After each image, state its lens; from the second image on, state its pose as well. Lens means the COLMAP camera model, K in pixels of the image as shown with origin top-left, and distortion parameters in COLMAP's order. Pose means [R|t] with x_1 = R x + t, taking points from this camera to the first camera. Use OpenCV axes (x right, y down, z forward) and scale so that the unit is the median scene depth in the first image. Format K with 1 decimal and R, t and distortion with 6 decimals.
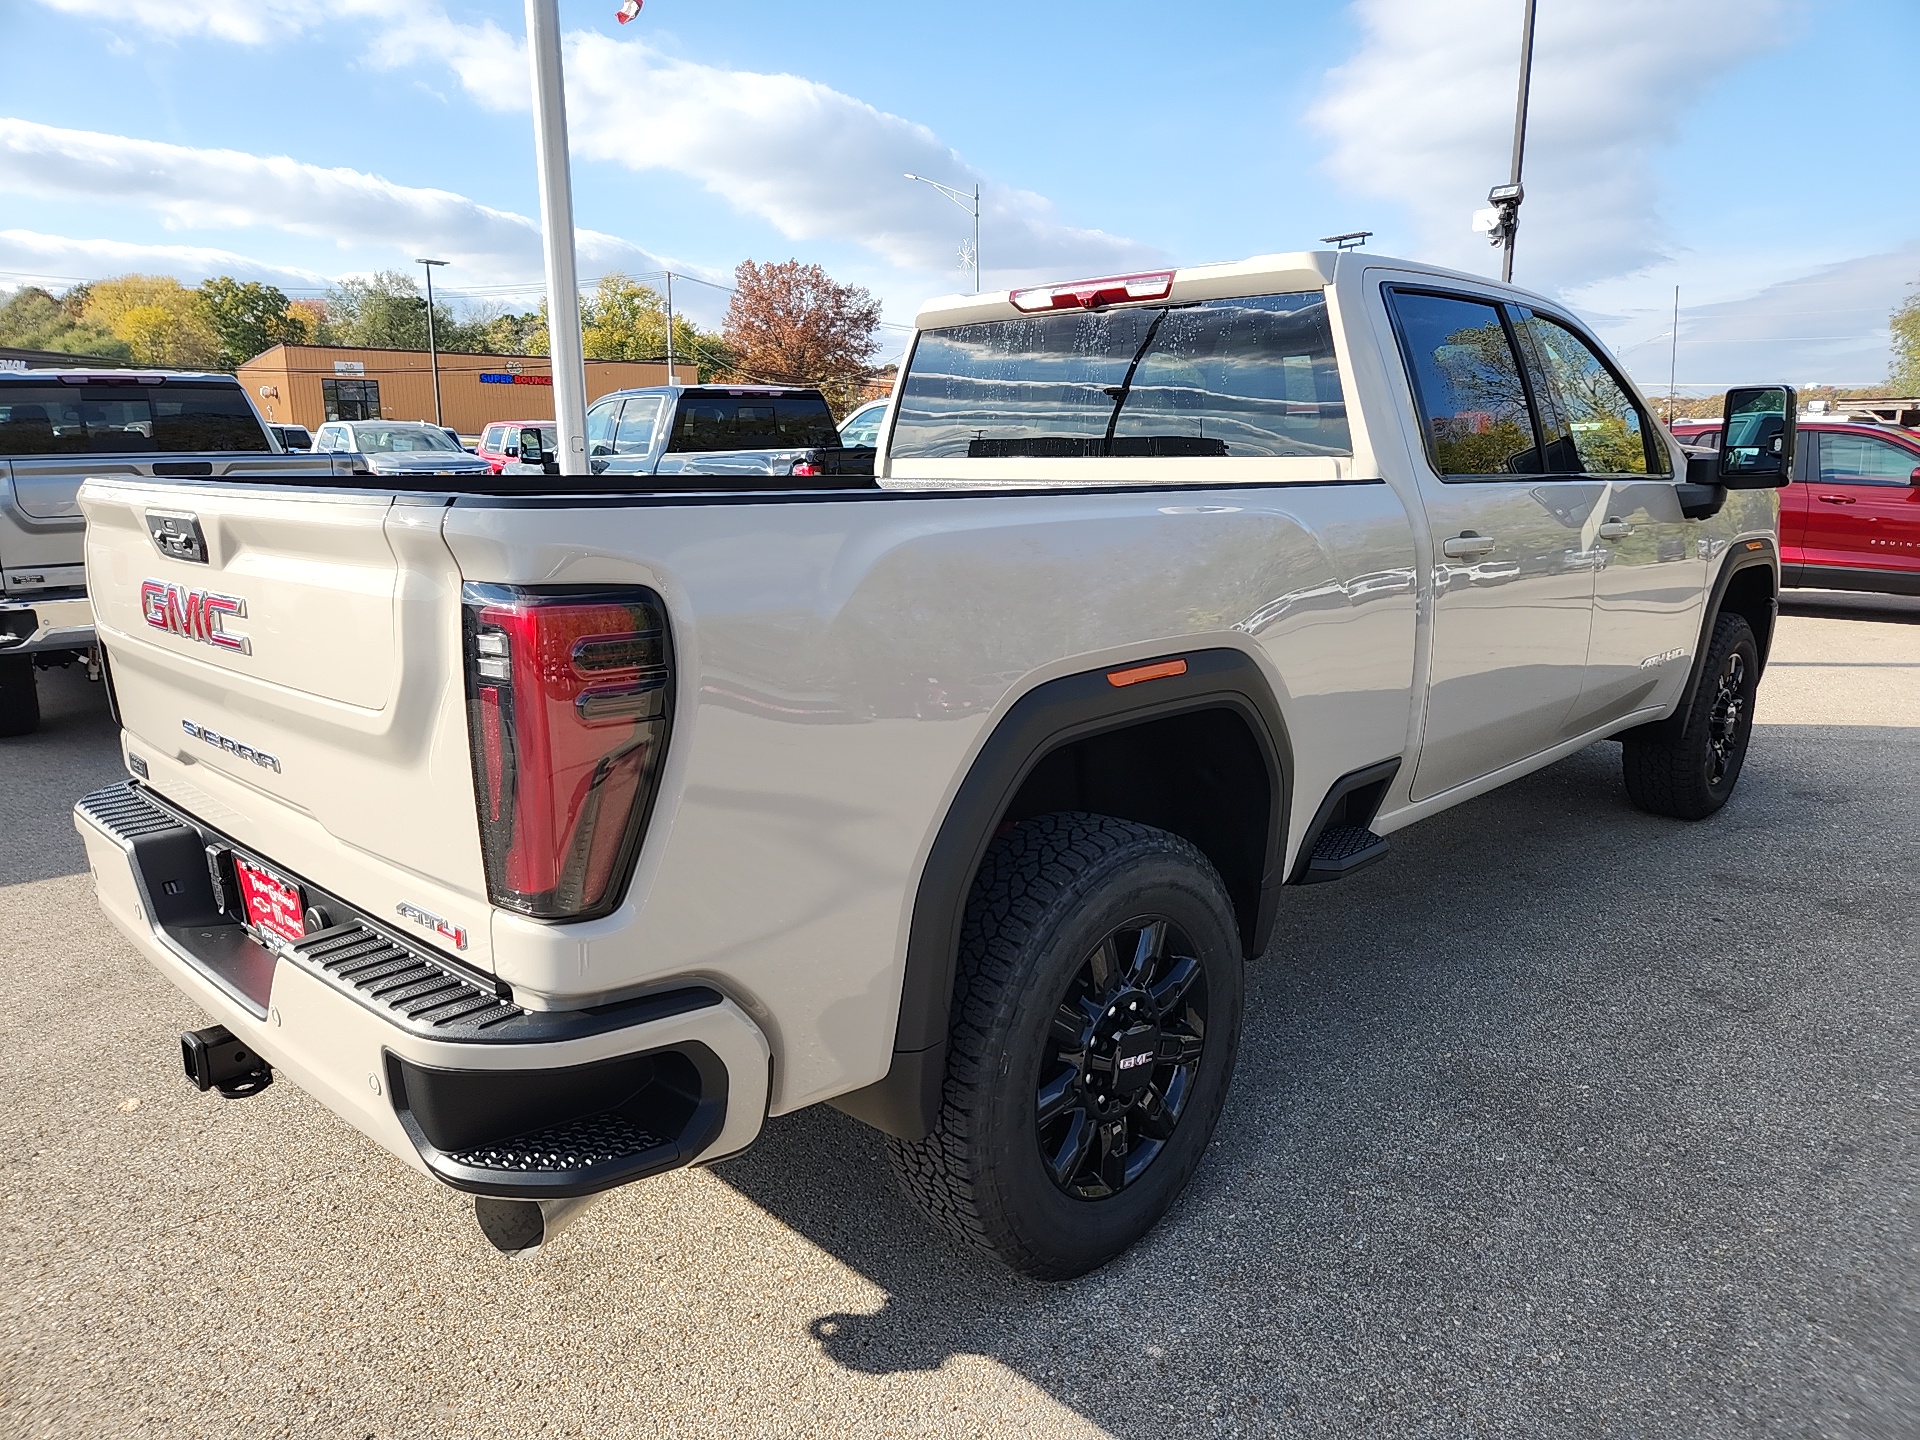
lens RADIAL K [[1259.9, 0, 933.3], [0, 1259.9, 751.3], [0, 0, 1]] dist [0.062830, -0.055672]
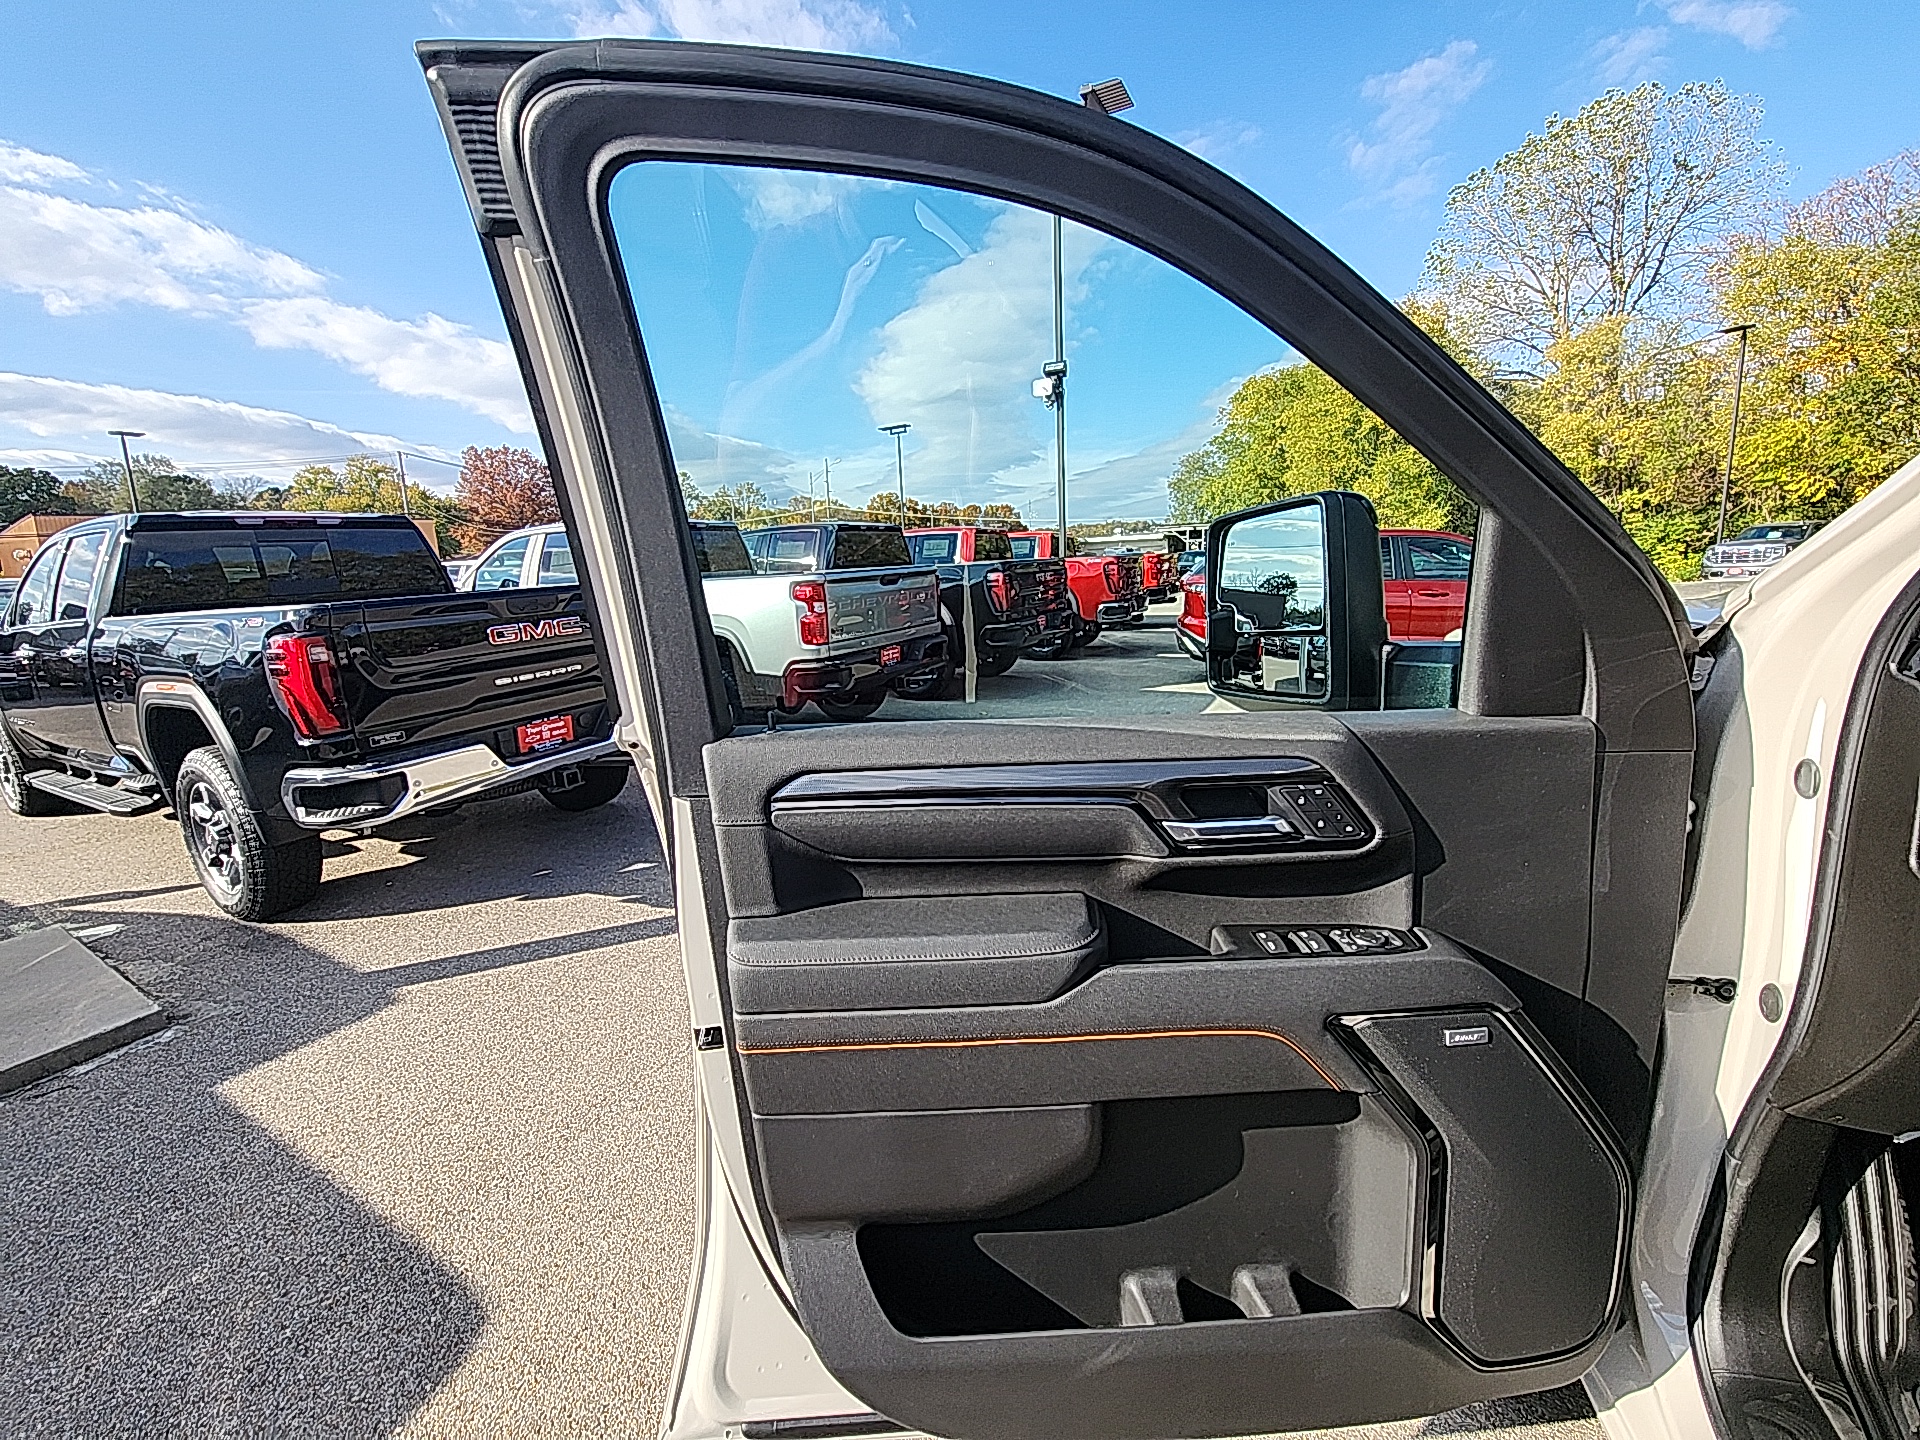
lens RADIAL K [[774.7, 0, 951.3], [0, 774.7, 703.3], [0, 0, 1]] dist [0.002163, -0.000185]
pose [[0.924320, -0.108681, 0.365816, 0.019198], [0.129004, 0.991144, -0.031497, -0.081295], [-0.359153, 0.076304, 0.930154, 0.318636]]
